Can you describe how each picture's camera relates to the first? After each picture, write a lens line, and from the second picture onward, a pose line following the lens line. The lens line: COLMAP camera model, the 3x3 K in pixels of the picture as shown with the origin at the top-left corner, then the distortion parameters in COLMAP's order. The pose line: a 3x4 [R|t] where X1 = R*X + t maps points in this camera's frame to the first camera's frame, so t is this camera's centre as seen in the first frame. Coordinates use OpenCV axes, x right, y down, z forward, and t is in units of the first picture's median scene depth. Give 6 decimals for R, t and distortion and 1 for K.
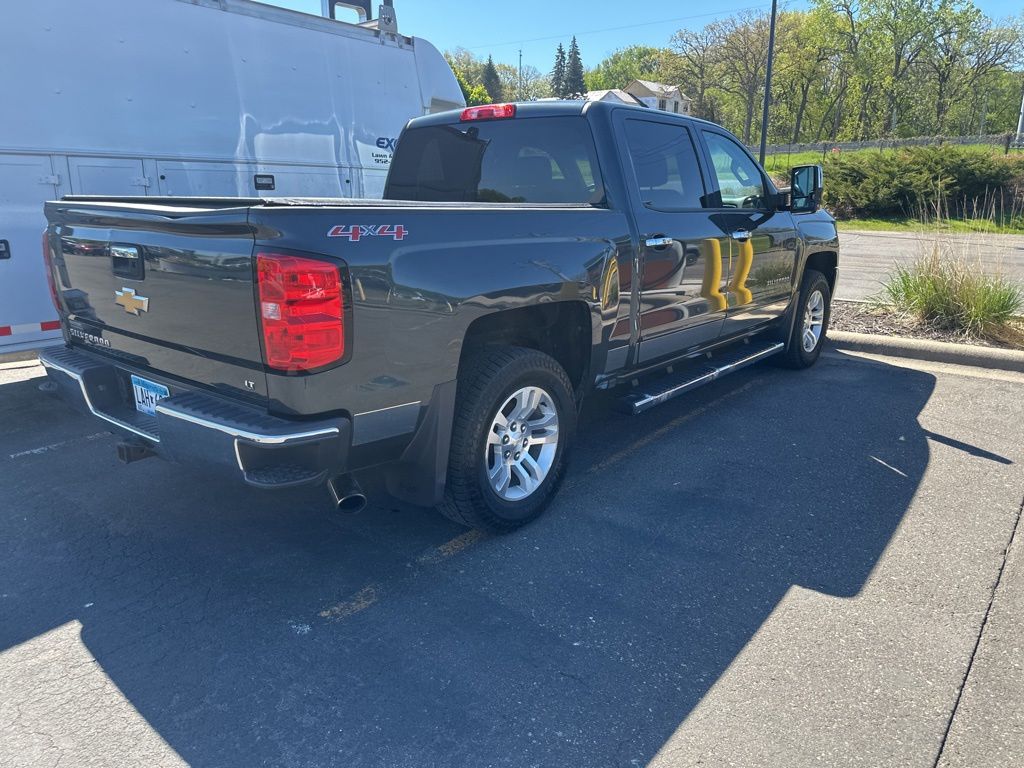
lens RADIAL K [[728.2, 0, 519.0], [0, 728.2, 377.2], [0, 0, 1]] dist [0.030583, -0.037841]
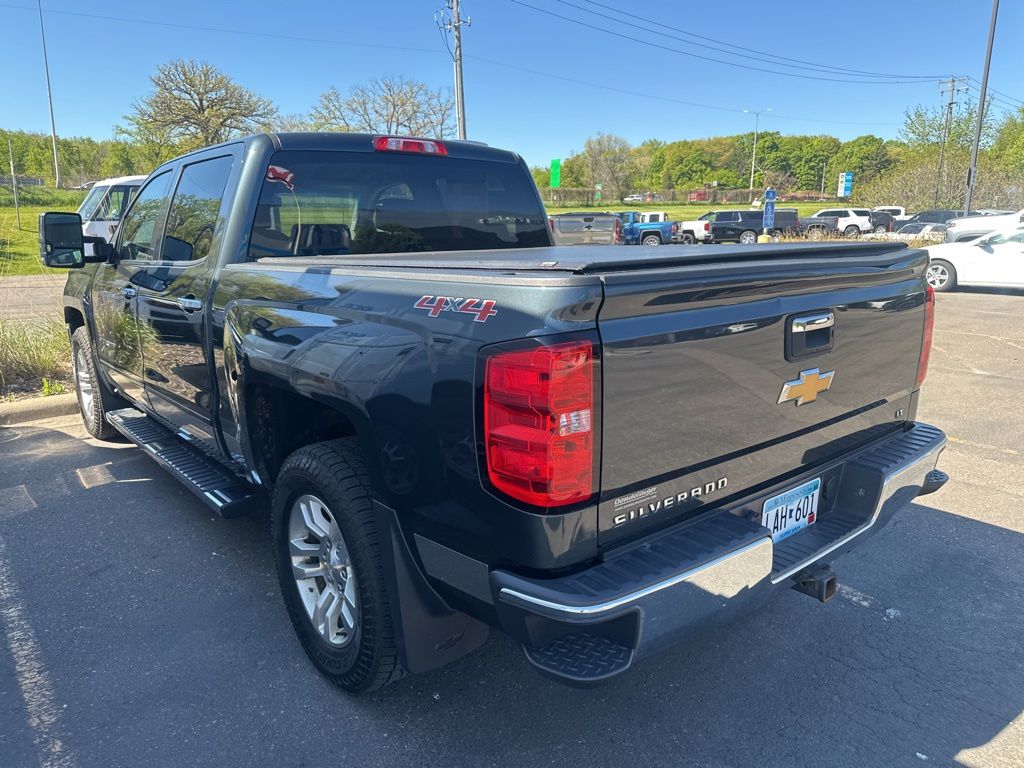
lens RADIAL K [[728.2, 0, 514.9], [0, 728.2, 379.7], [0, 0, 1]] dist [0.030583, -0.037841]
pose [[0.191306, -0.207410, 0.959366, -0.681908], [0.255511, 0.954243, 0.155351, -0.159013], [-0.947690, 0.215409, 0.235548, 0.577816]]
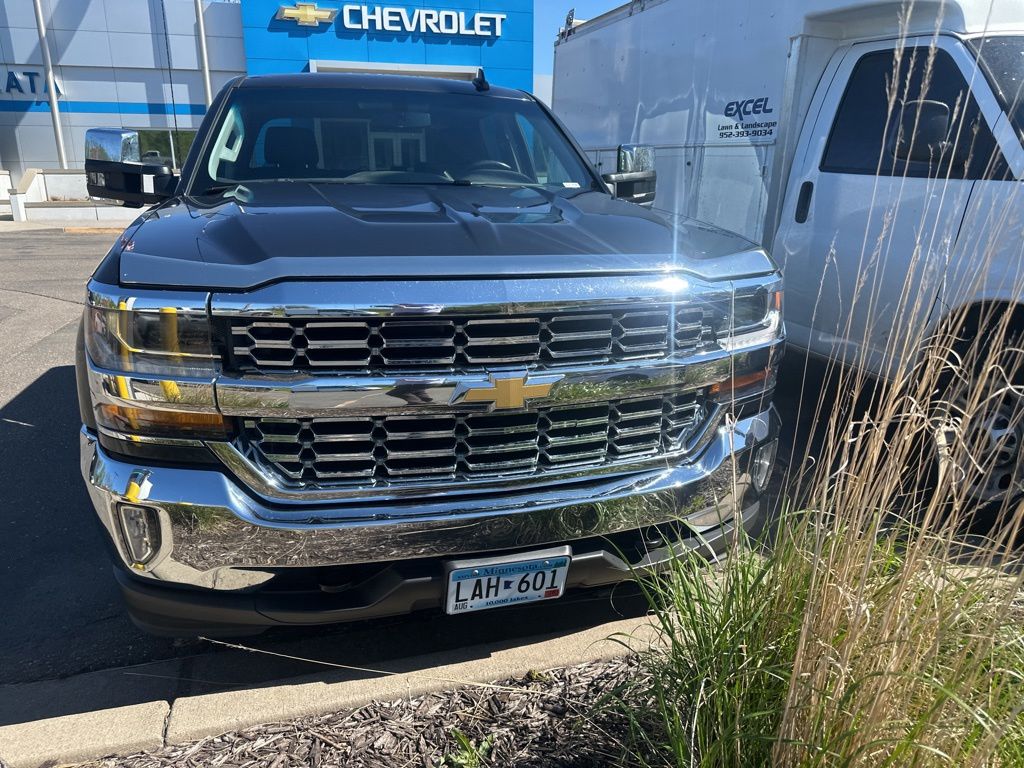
lens RADIAL K [[728.2, 0, 509.8], [0, 728.2, 389.1], [0, 0, 1]] dist [0.030583, -0.037841]
pose [[-0.575191, 0.226617, -0.786003, 0.681028], [-0.218194, 0.883546, 0.414413, -0.387858], [0.788382, 0.409868, -0.458761, 1.504398]]
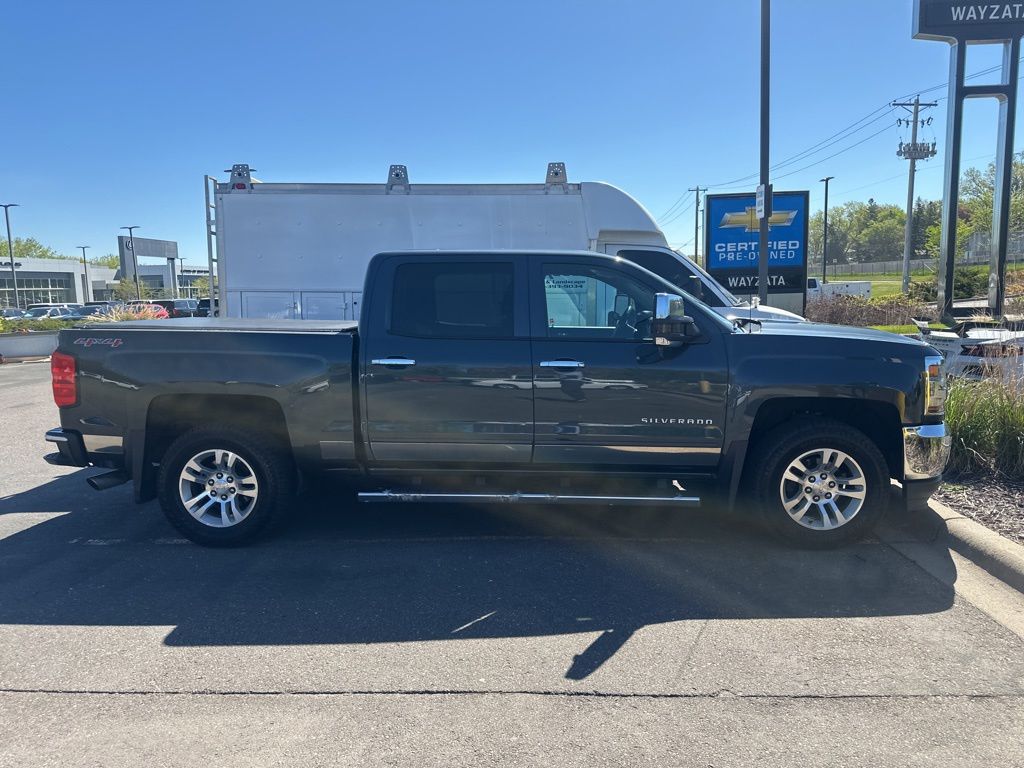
lens RADIAL K [[728.2, 0, 507.2], [0, 728.2, 373.3], [0, 0, 1]] dist [0.030583, -0.037841]
pose [[0.584363, 0.082221, -0.807316, 0.908115], [-0.192653, 0.980468, -0.039593, -0.113345], [0.788292, 0.178669, 0.588789, 0.325279]]
